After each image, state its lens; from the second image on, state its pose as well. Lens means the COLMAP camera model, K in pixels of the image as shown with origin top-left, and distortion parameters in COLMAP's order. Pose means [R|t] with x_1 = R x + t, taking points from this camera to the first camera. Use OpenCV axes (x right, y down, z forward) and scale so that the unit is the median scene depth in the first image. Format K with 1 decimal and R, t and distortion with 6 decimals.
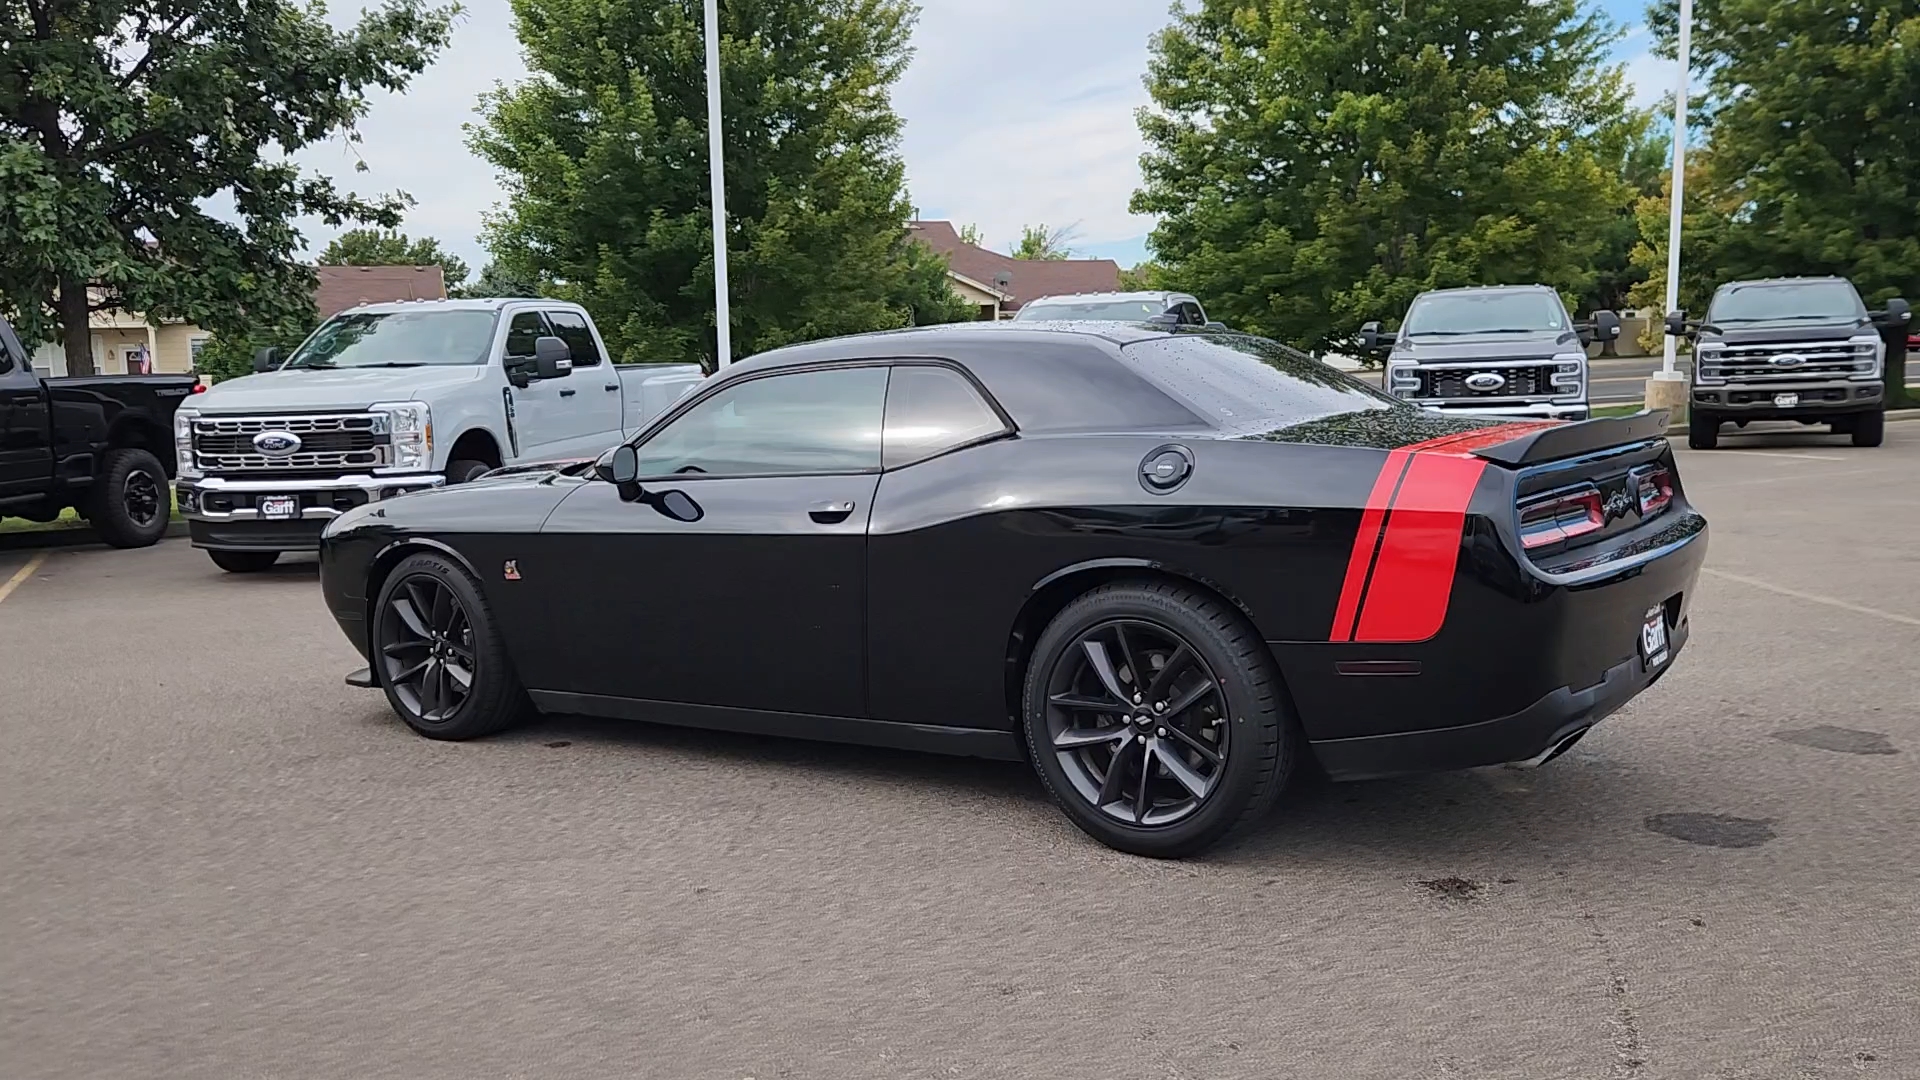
lens RADIAL K [[1619.6, 0, 948.8], [0, 1619.6, 554.4], [0, 0, 1]] dist [0.039228, -0.038677]
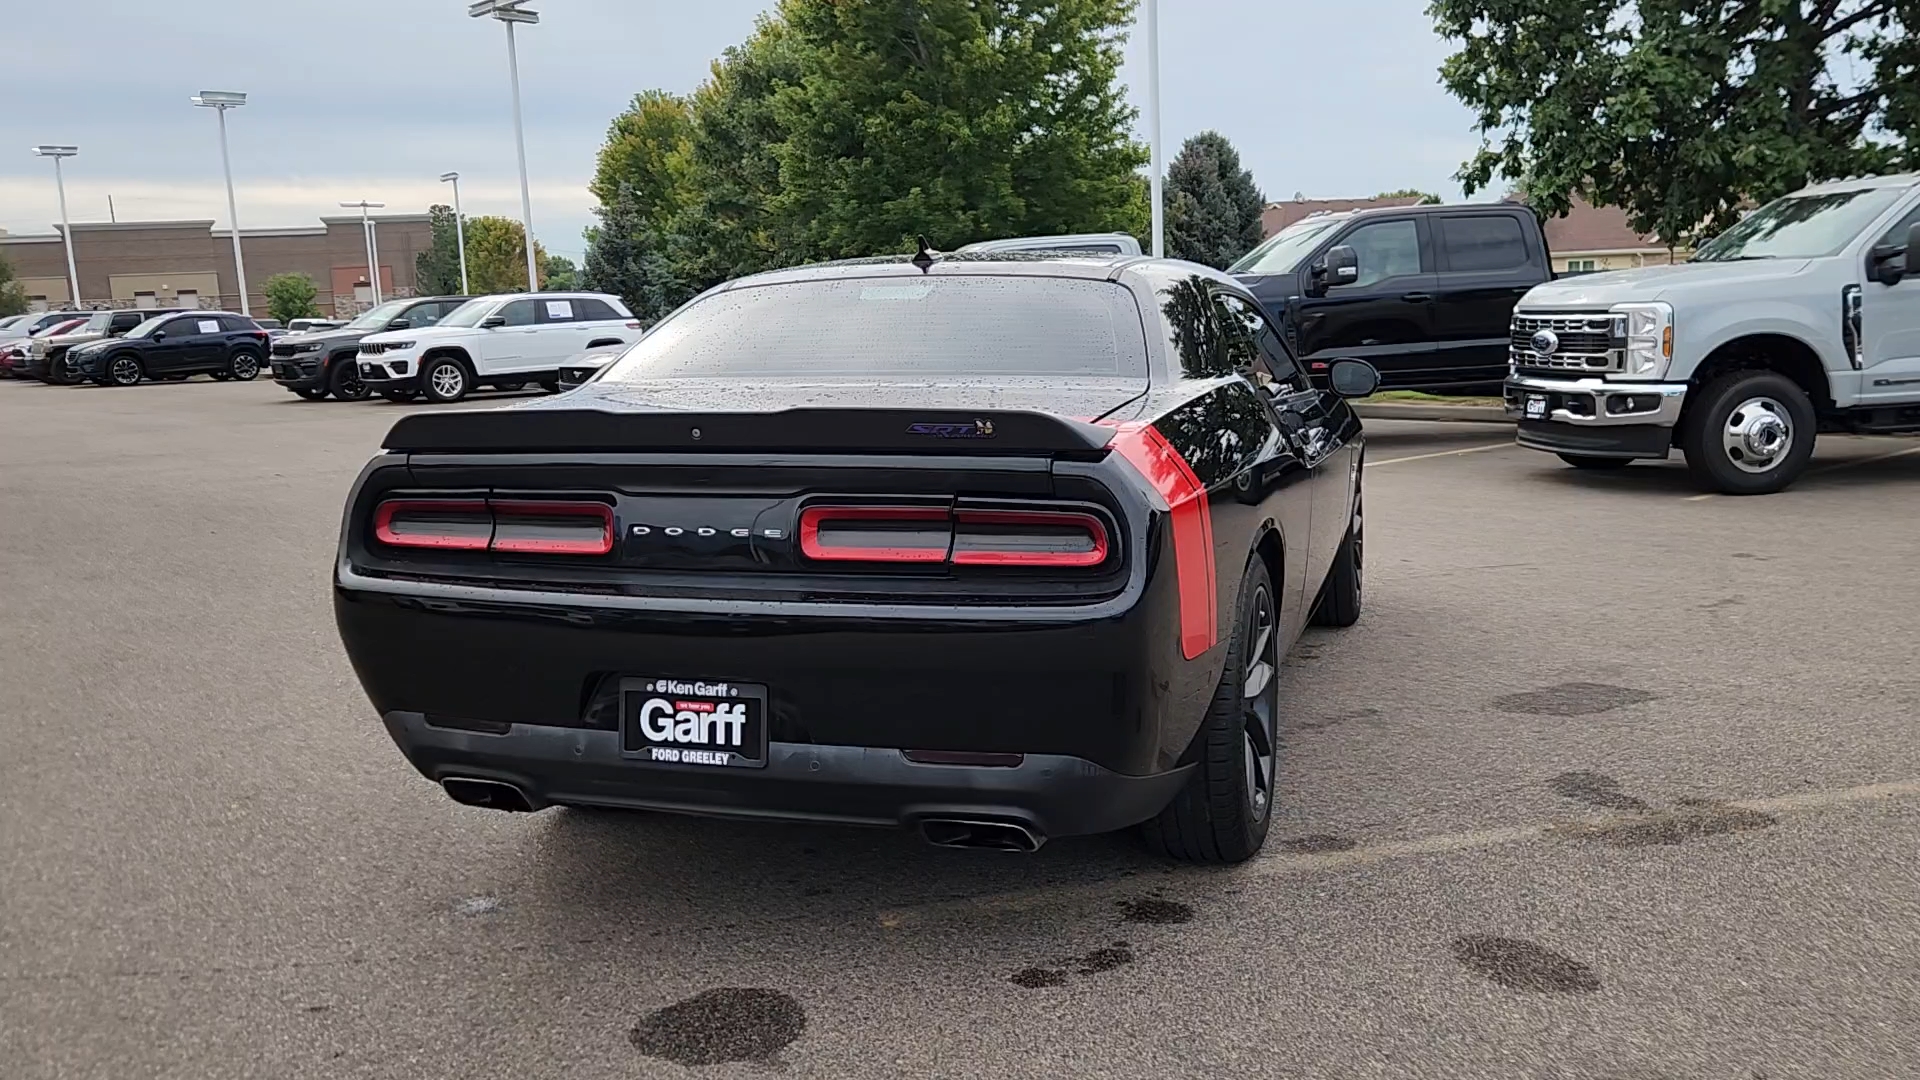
lens RADIAL K [[1619.6, 0, 948.8], [0, 1619.6, 554.4], [0, 0, 1]] dist [0.039228, -0.038677]
pose [[0.301873, 0.167490, -0.938520, 0.249683], [-0.090234, 0.985046, 0.146770, -0.030506], [0.949068, 0.040381, 0.312472, 0.197105]]
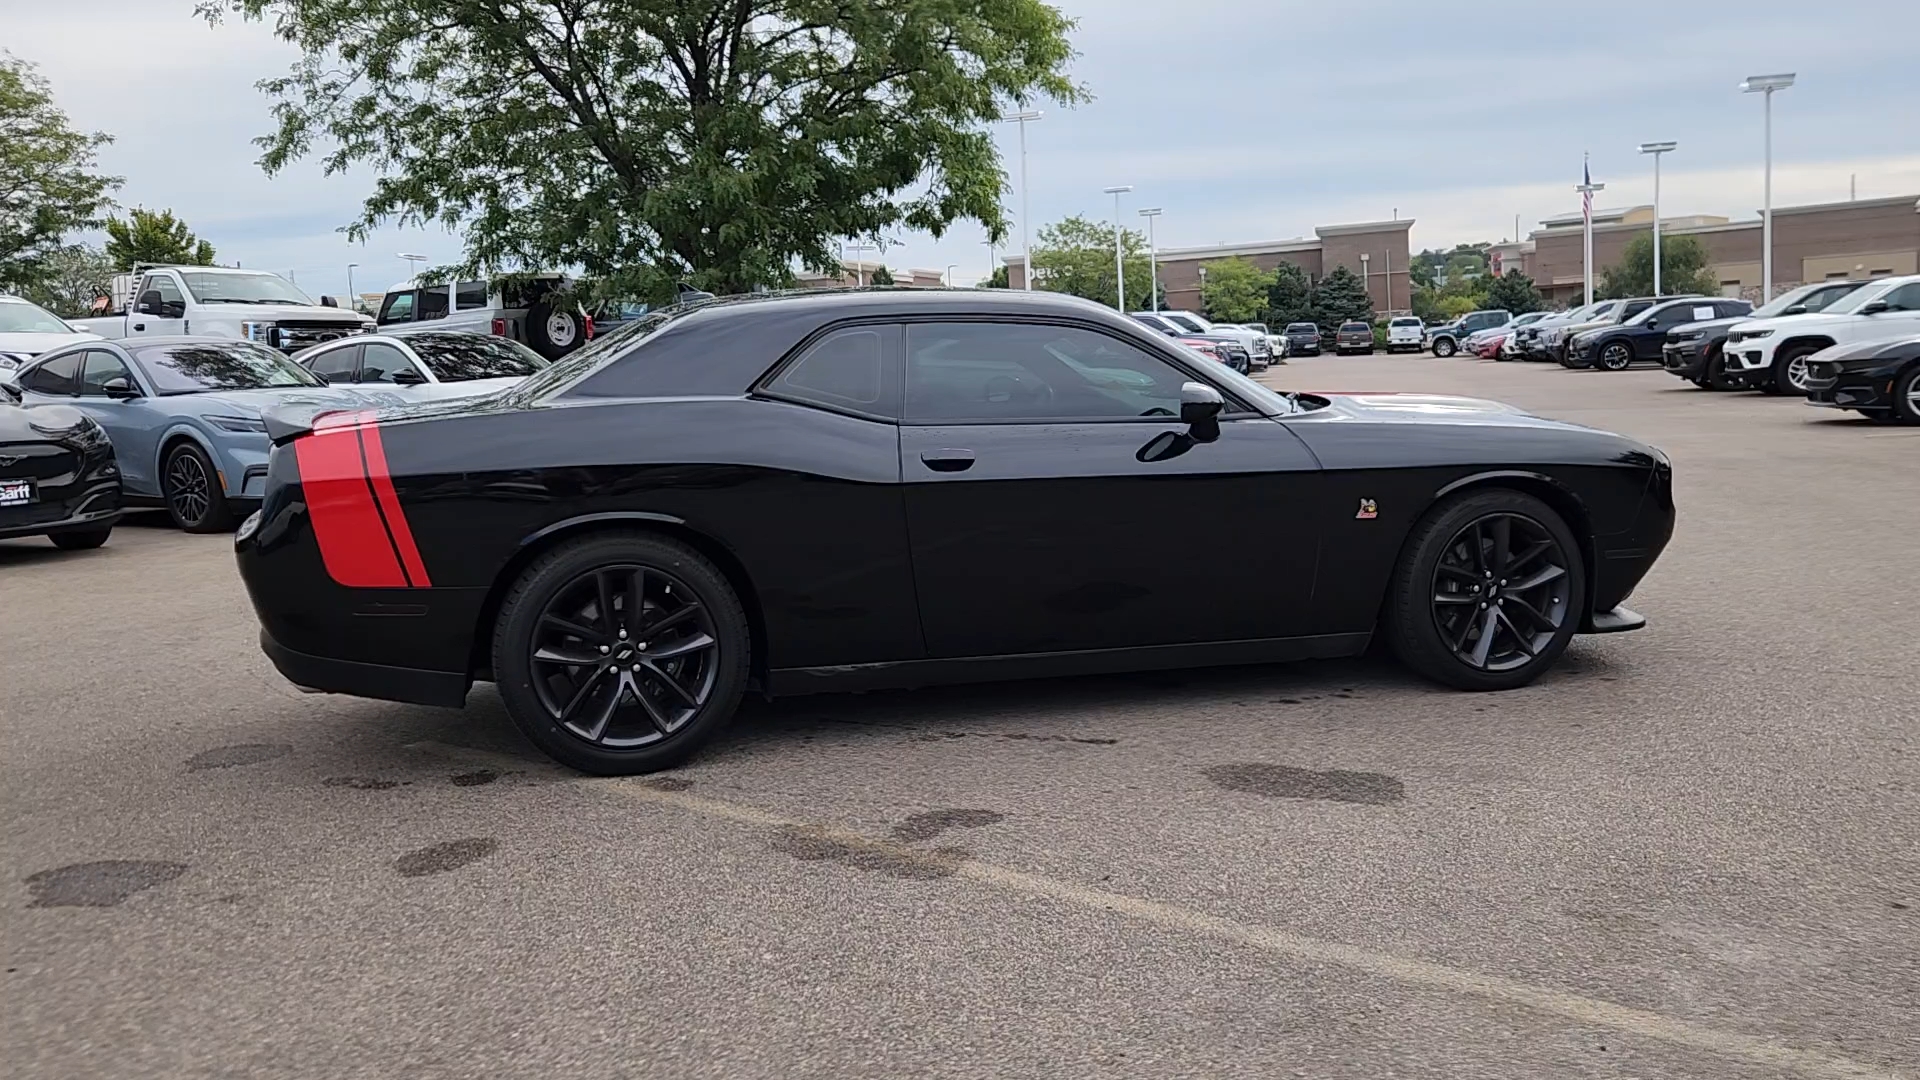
lens RADIAL K [[1621.2, 0, 948.7], [0, 1621.2, 552.9], [0, 0, 1]] dist [0.036072, -0.026588]
pose [[-0.616431, 0.154689, -0.772065, 0.237882], [-0.032191, 0.974743, 0.220998, -0.058946], [0.786751, 0.161084, -0.595882, 0.477264]]
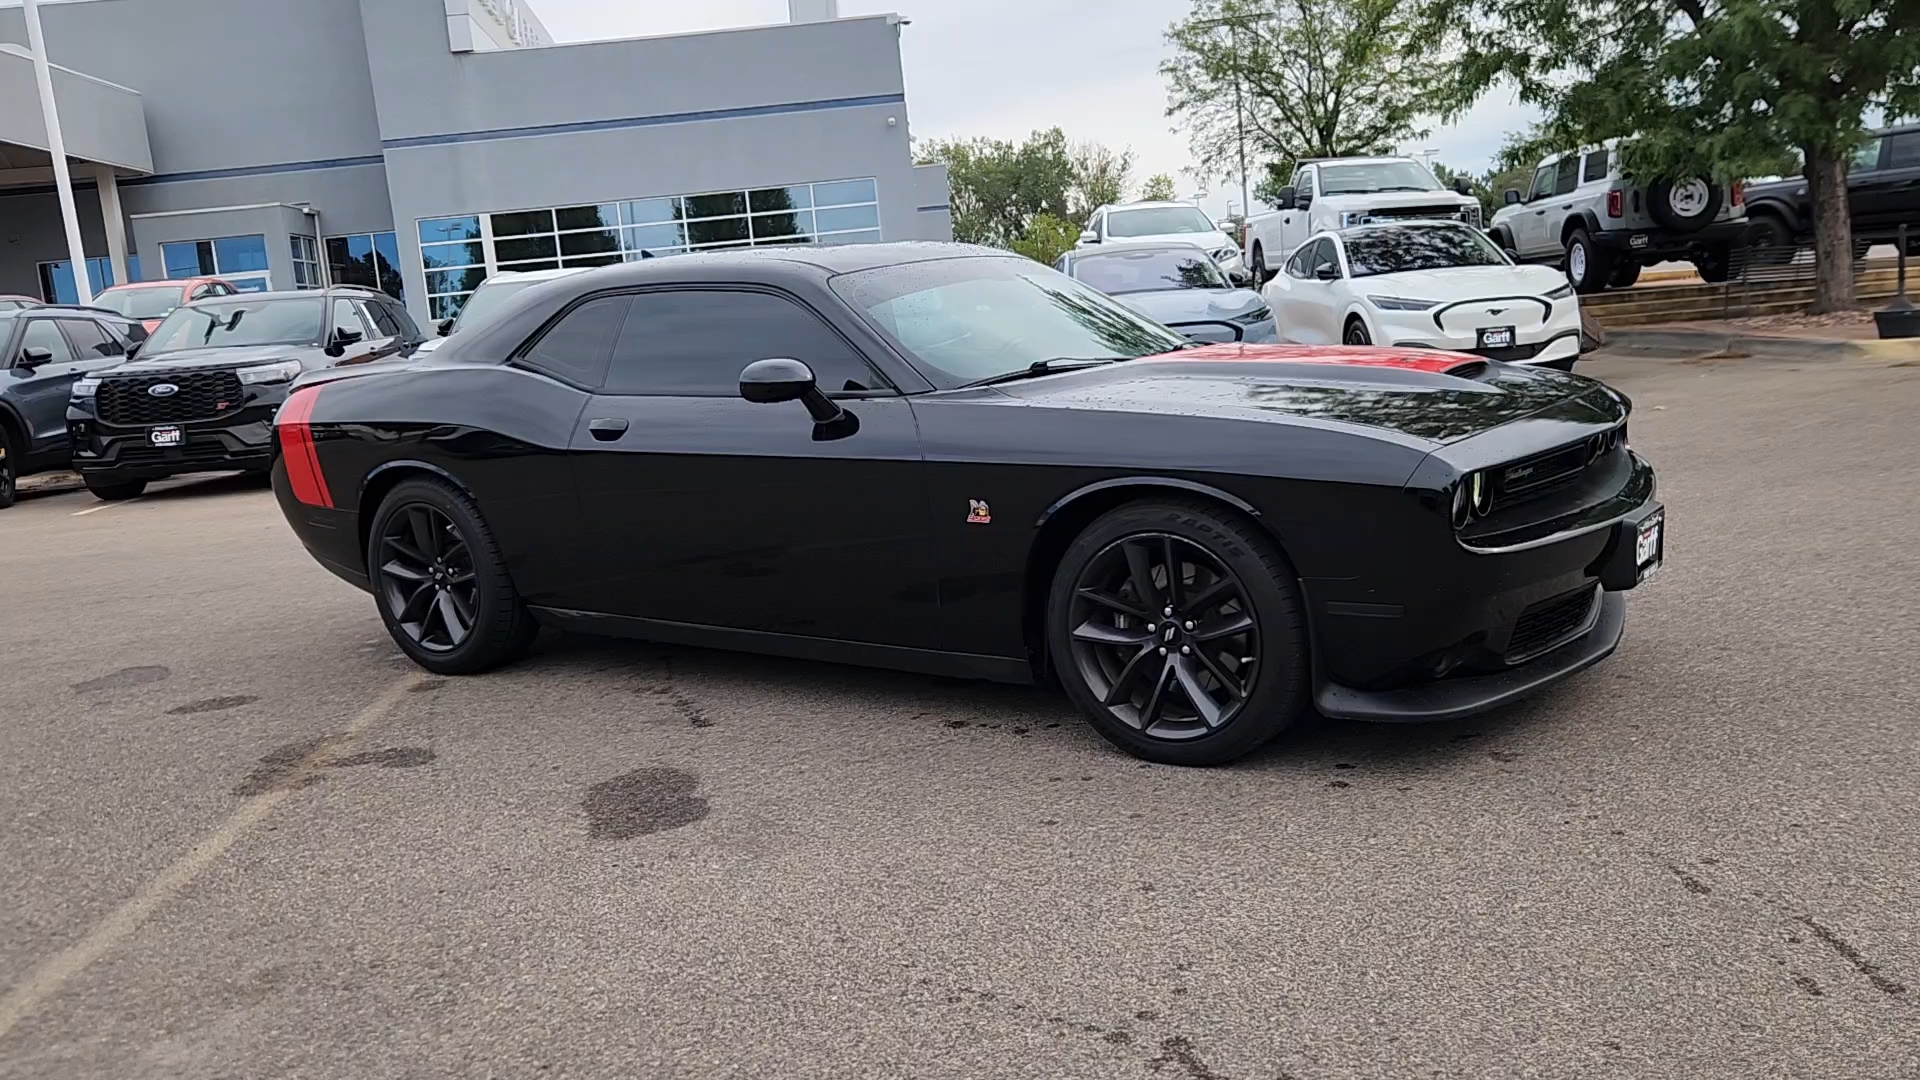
lens RADIAL K [[1621.2, 0, 948.7], [0, 1621.2, 552.9], [0, 0, 1]] dist [0.036072, -0.026588]
pose [[-0.993981, 0.109481, -0.003936, -0.015151], [0.104313, 0.956815, 0.271337, -0.064103], [0.033472, 0.269293, -0.962476, 0.587896]]
